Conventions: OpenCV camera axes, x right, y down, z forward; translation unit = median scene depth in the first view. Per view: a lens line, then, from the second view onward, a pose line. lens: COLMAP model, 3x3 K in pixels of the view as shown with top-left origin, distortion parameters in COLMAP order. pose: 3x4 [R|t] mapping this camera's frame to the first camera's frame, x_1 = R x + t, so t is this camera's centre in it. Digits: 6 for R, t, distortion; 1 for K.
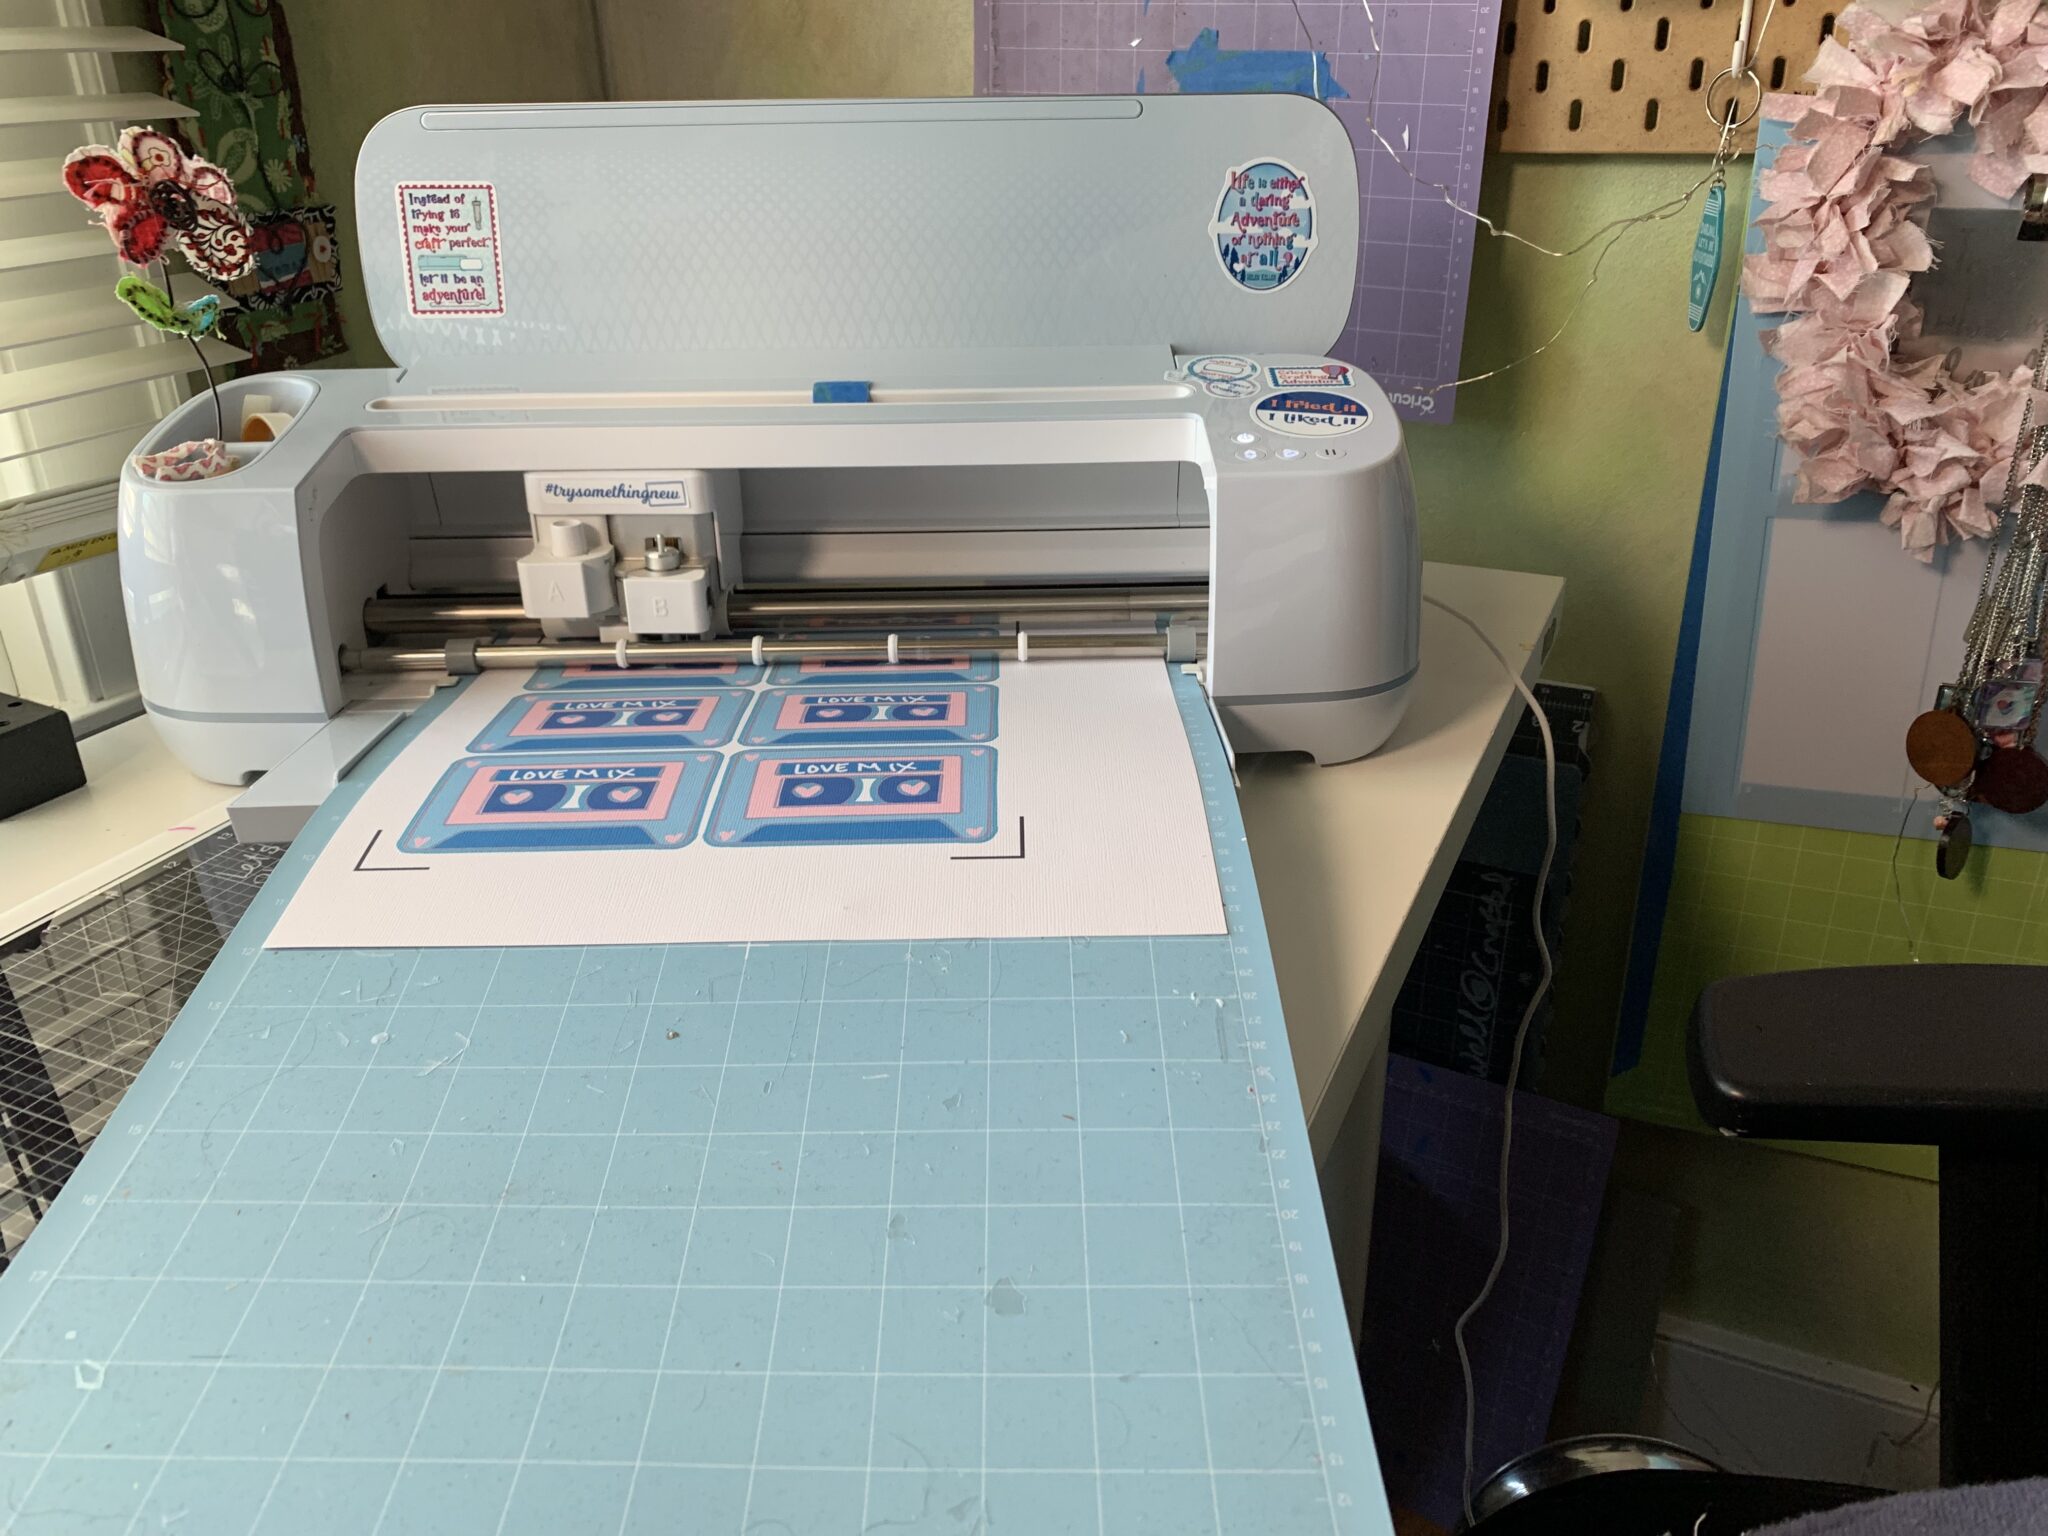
lens RADIAL K [[1886.4, 0, 1024.0], [0, 1886.4, 768.0], [0, 0, 1]] dist [0.008454, -0.009306]
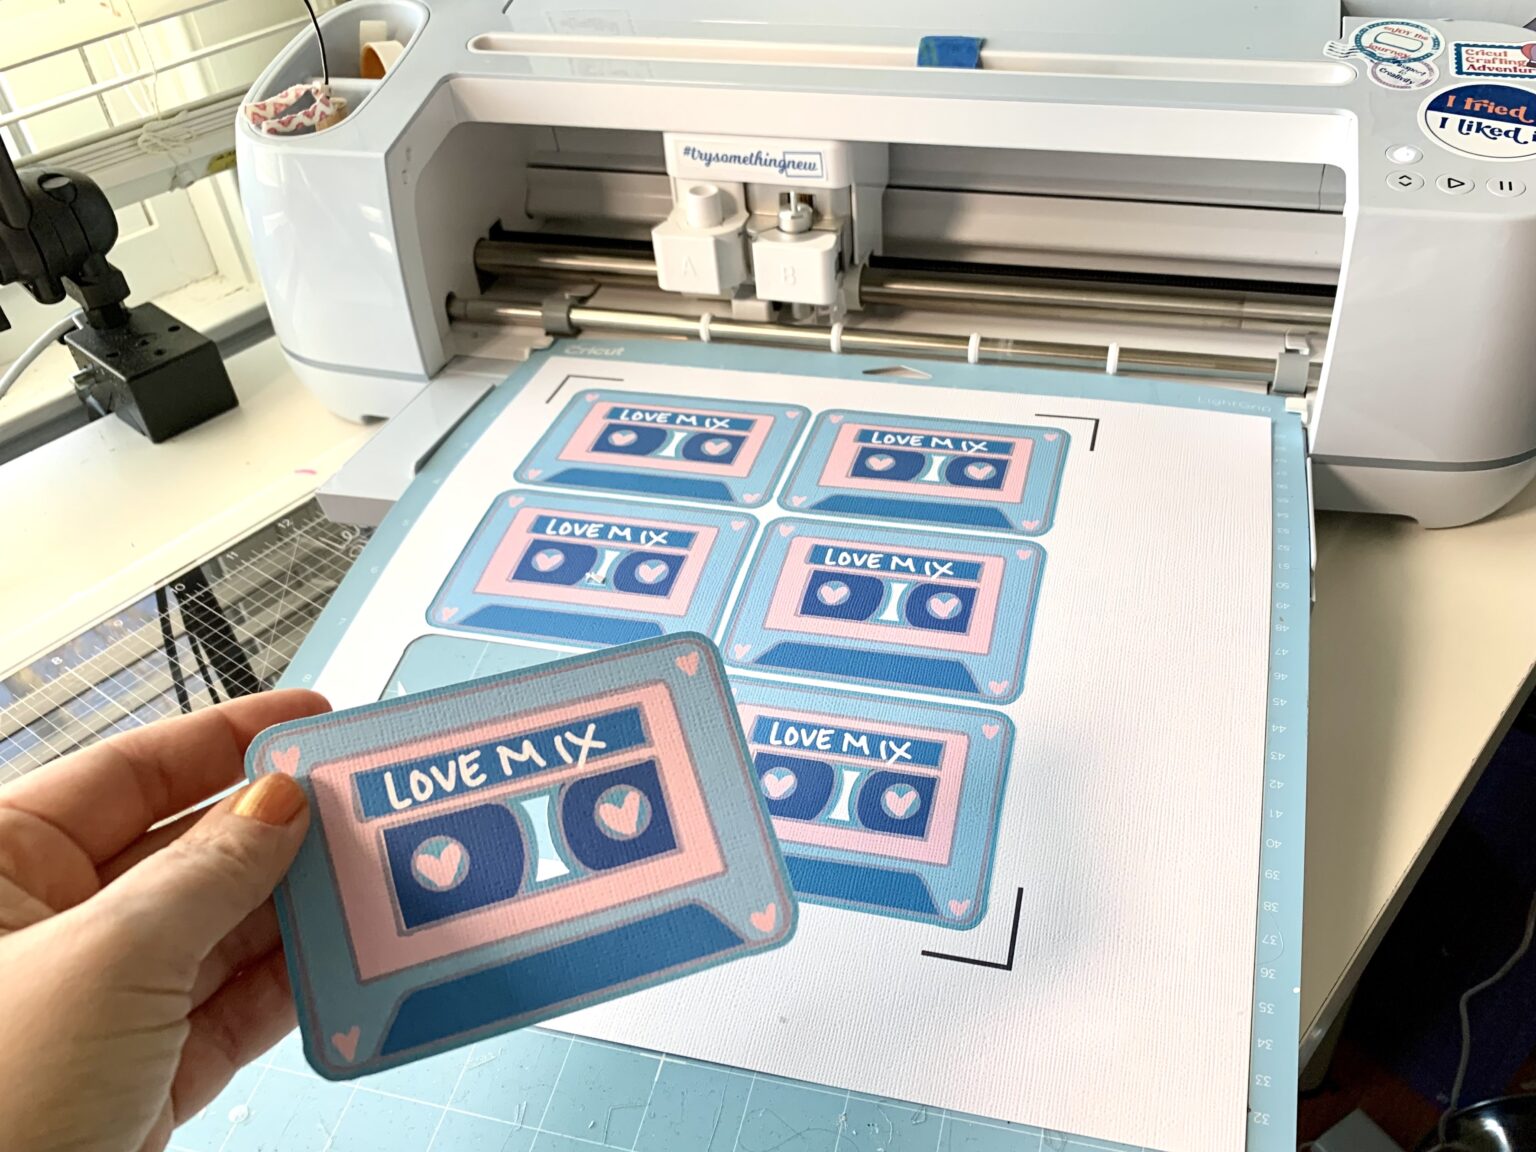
lens RADIAL K [[1421.4, 0, 848.3], [0, 1421.4, 578.5], [0, 0, 1]] dist [-0.008325, 0.002239]
pose [[0.969006, 0.135080, -0.206835, 0.032010], [-0.059428, 0.940139, 0.335570, -0.192612], [0.239783, -0.312878, 0.919028, 0.289324]]
